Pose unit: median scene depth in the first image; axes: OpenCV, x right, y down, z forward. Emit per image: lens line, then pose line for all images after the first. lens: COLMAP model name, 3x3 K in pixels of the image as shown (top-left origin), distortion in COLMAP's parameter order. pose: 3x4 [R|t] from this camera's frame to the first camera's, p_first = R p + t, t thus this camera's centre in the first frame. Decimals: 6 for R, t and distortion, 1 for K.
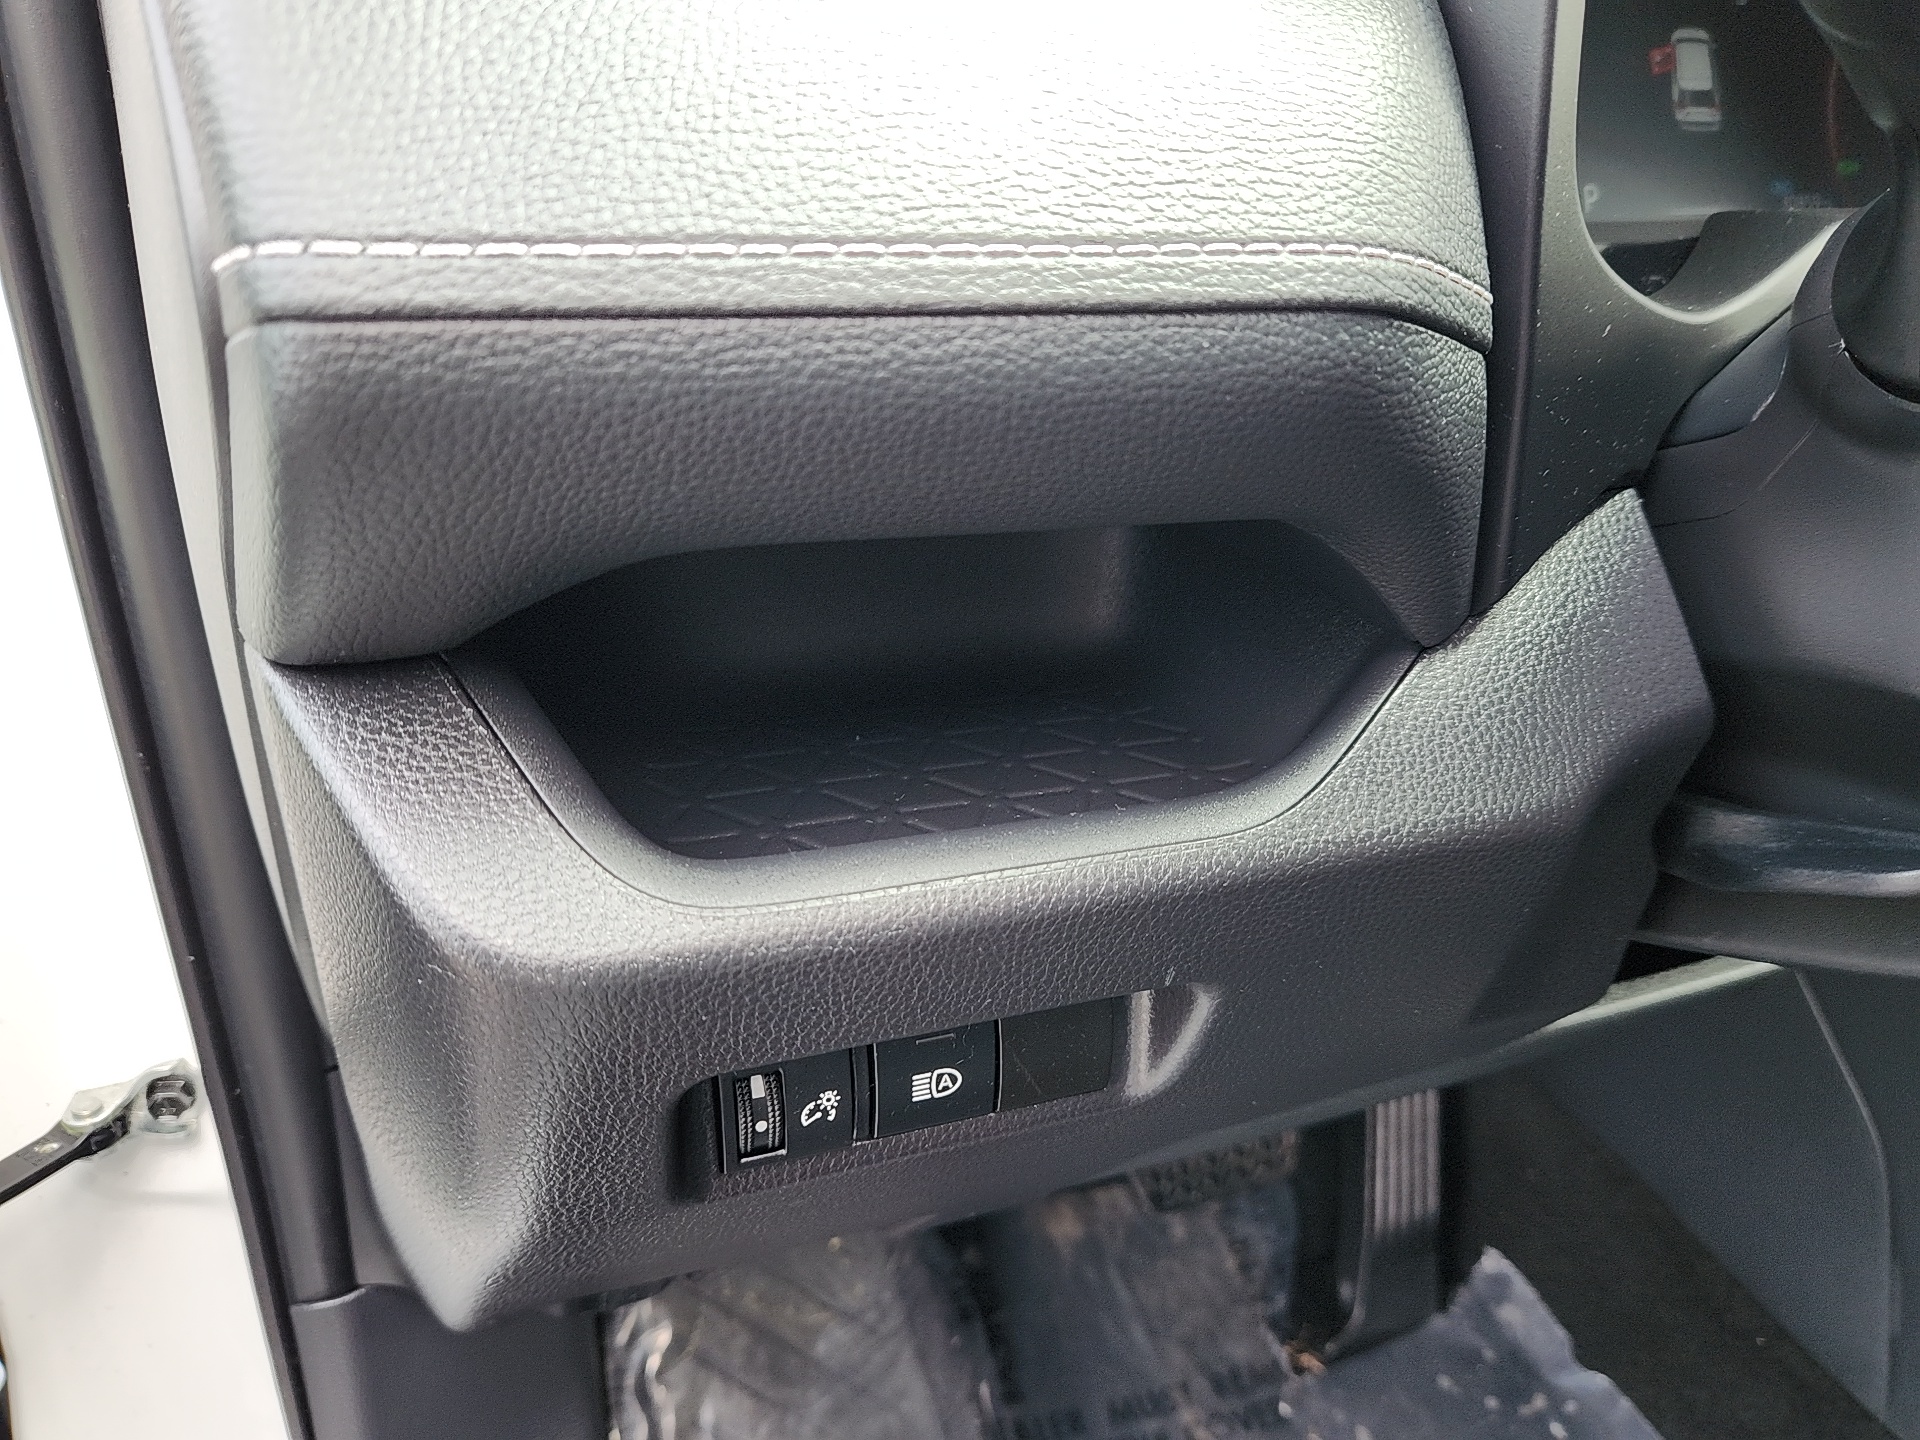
lens RADIAL K [[1478.0, 0, 958.9], [0, 1478.0, 705.1], [0, 0, 1]] dist [0.058447, -0.052483]
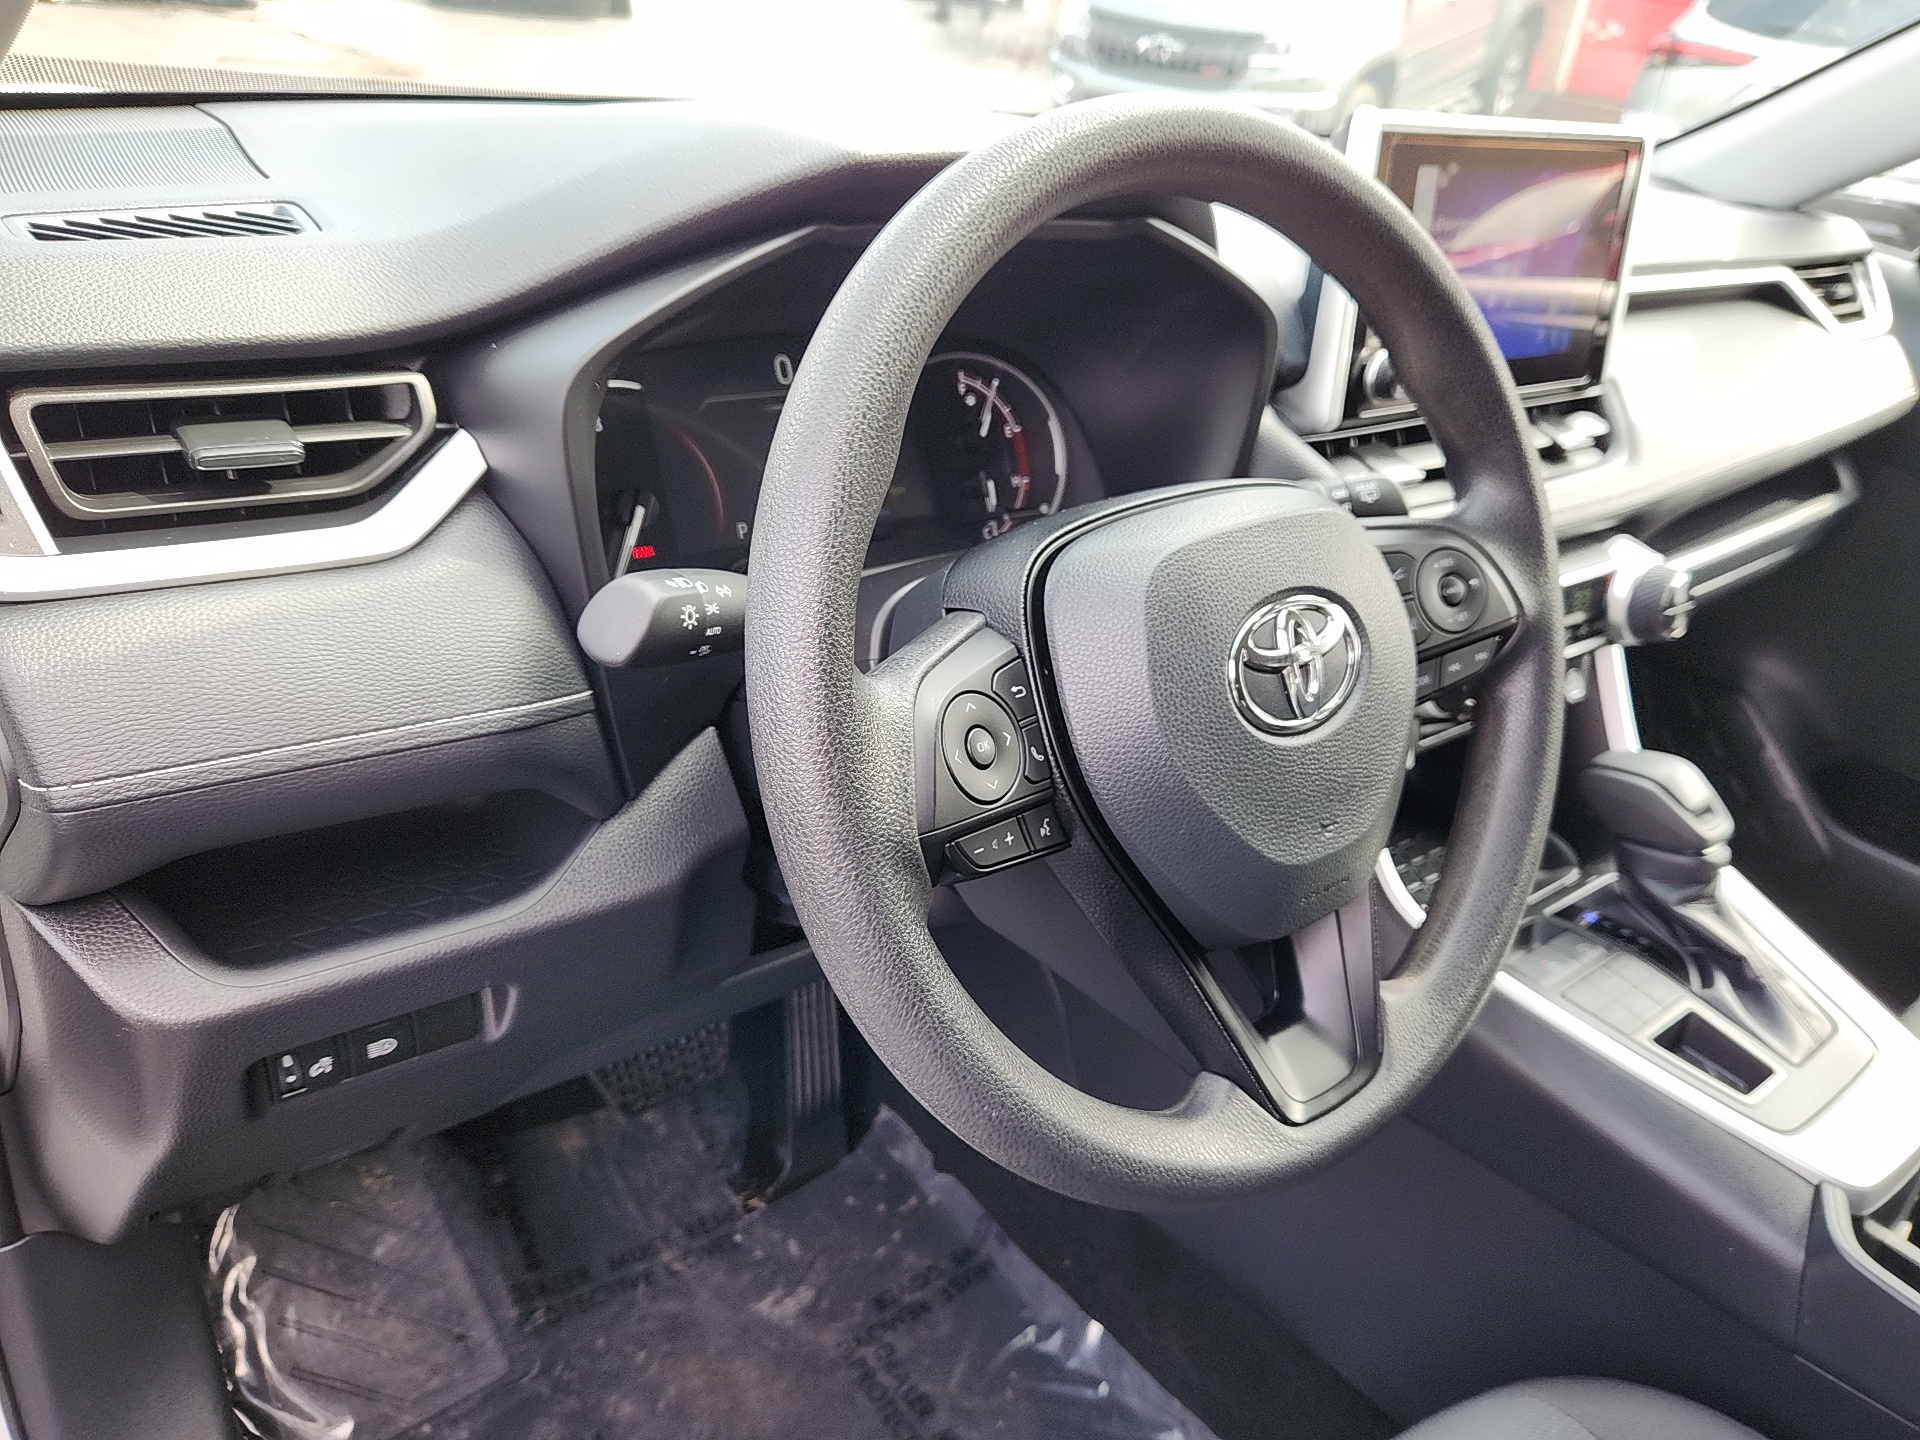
lens RADIAL K [[1478.0, 0, 977.6], [0, 1478.0, 725.0], [0, 0, 1]] dist [0.058447, -0.052483]
pose [[0.955494, -0.081115, 0.283641, 0.075983], [0.065988, 0.995861, 0.062501, -0.091762], [-0.287537, -0.041002, 0.956891, -0.414257]]
